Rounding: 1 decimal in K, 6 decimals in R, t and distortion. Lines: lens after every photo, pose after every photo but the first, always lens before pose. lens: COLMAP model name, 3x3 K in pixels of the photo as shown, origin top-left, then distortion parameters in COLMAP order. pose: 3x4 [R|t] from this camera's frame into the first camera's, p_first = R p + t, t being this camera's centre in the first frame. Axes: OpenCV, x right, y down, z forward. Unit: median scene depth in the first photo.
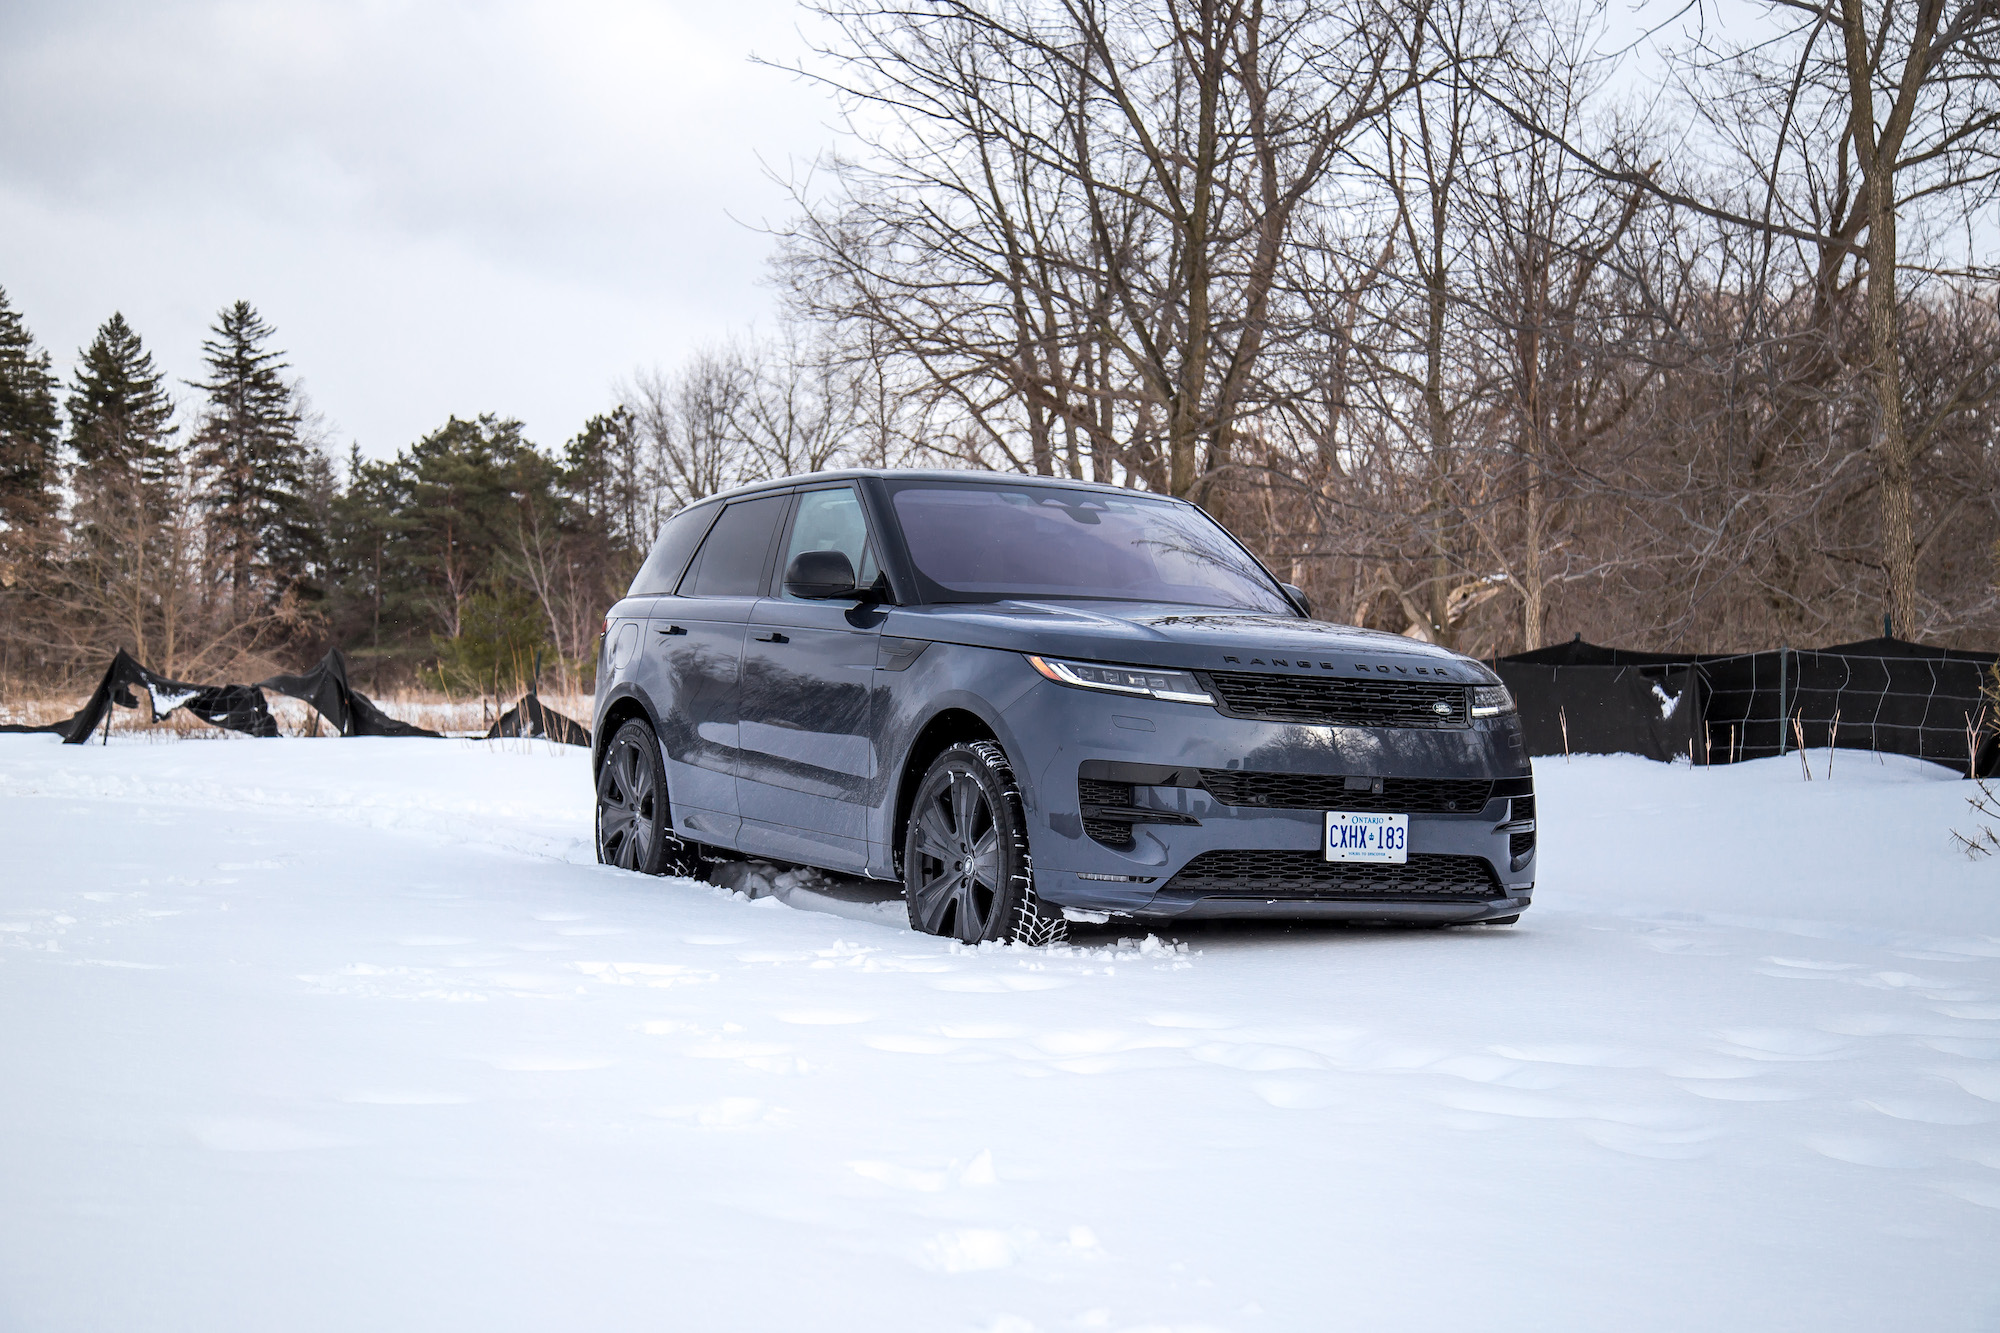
lens RADIAL K [[3235.3, 0, 1002.1], [0, 3235.3, 666.4], [0, 0, 1]] dist [0.019009, 0.000000]
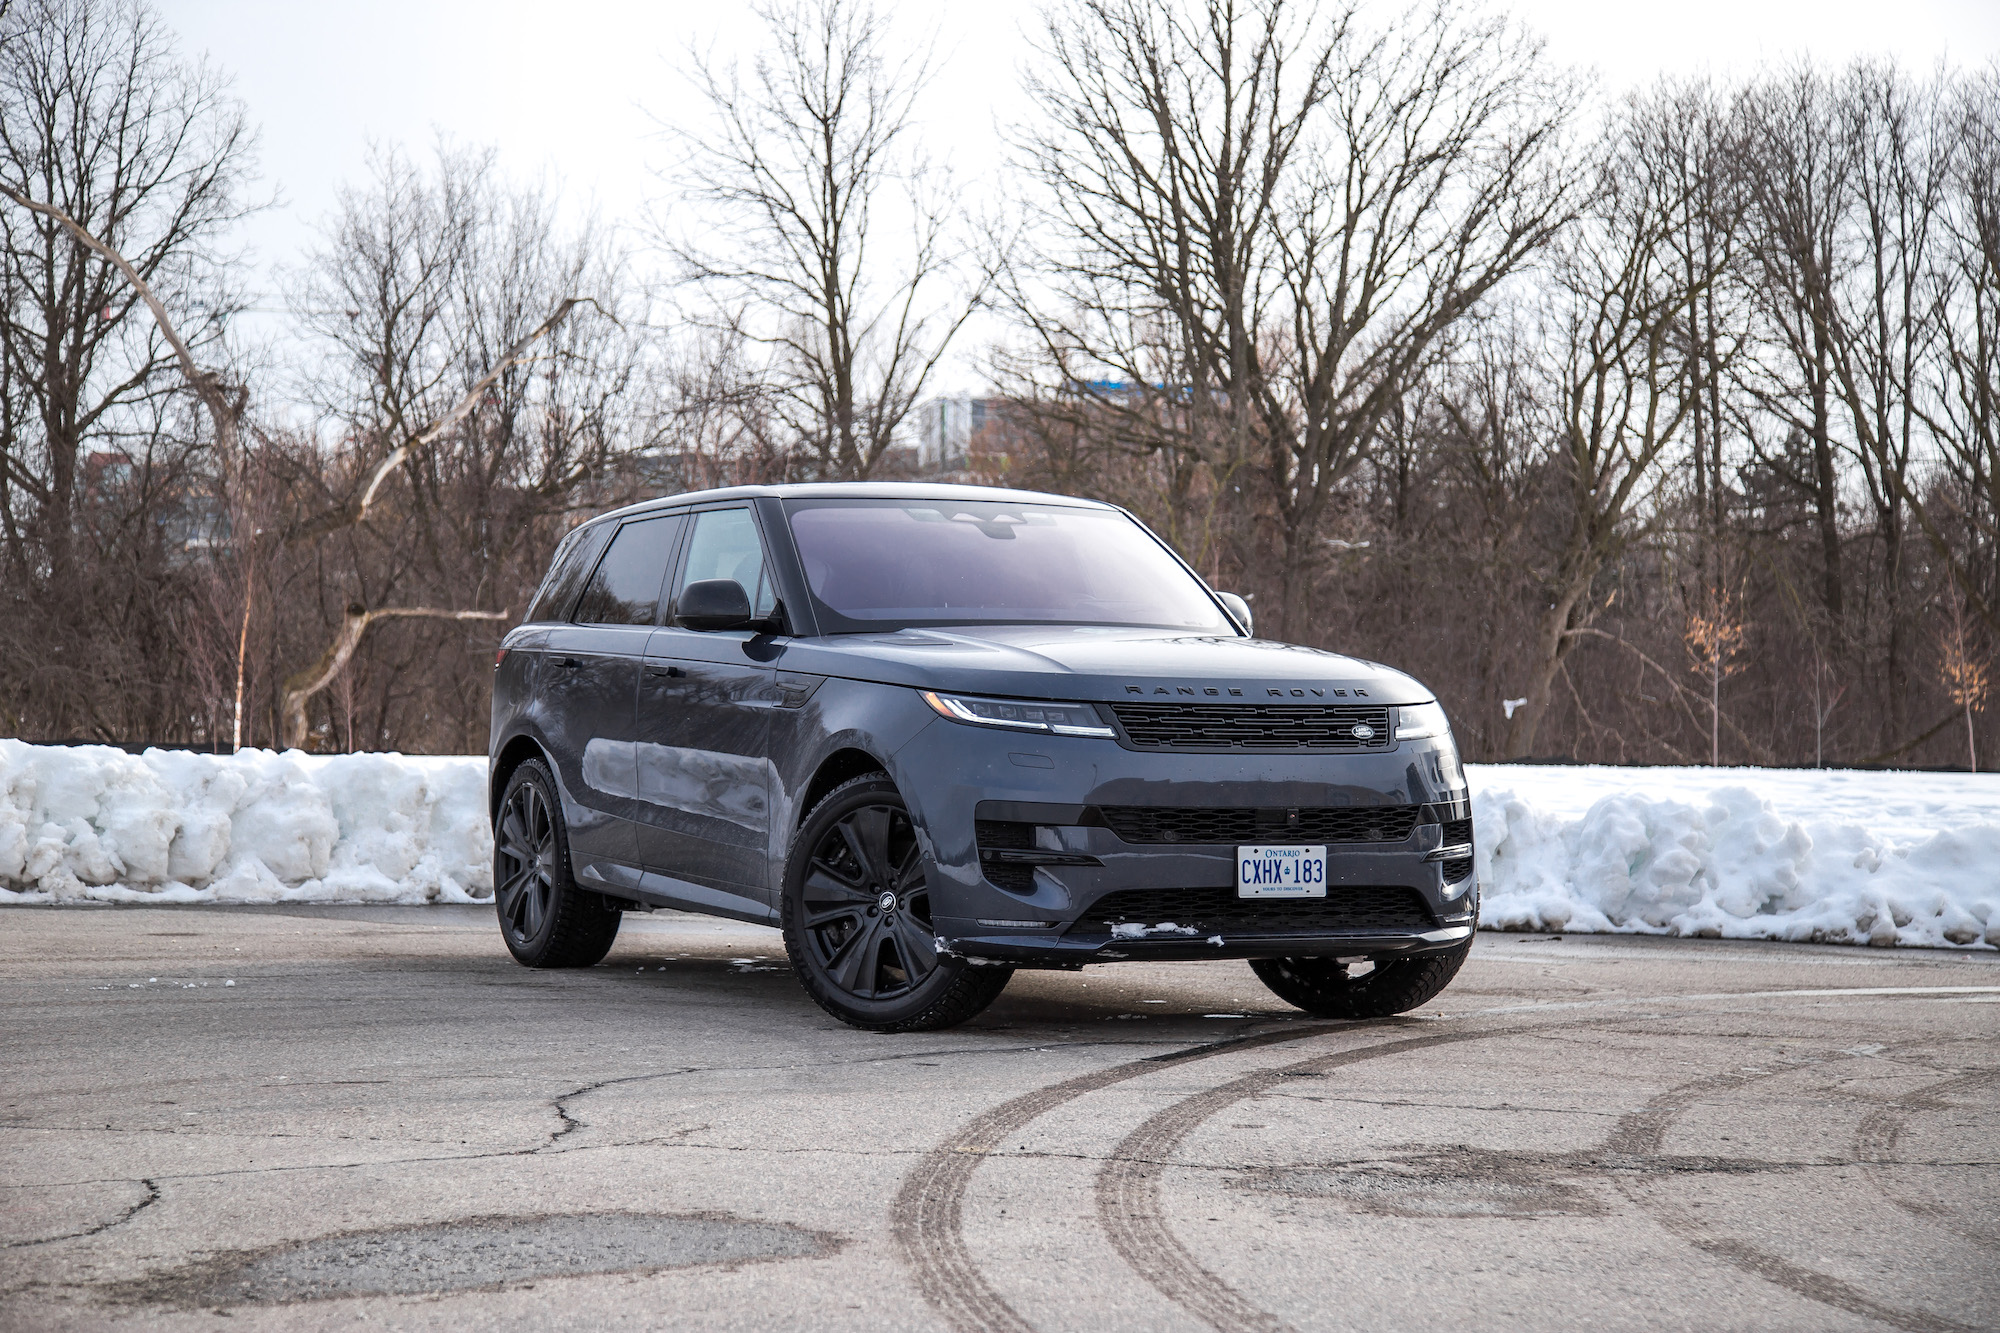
lens RADIAL K [[3861.9, 0, 999.7], [0, 3861.9, 666.2], [0, 0, 1]] dist [-0.294438, 0.000000]
pose [[0.999369, -0.035138, -0.005215, 0.036561], [0.035153, 0.999378, 0.002937, -0.013266], [0.005109, -0.003118, 0.999982, -0.128157]]
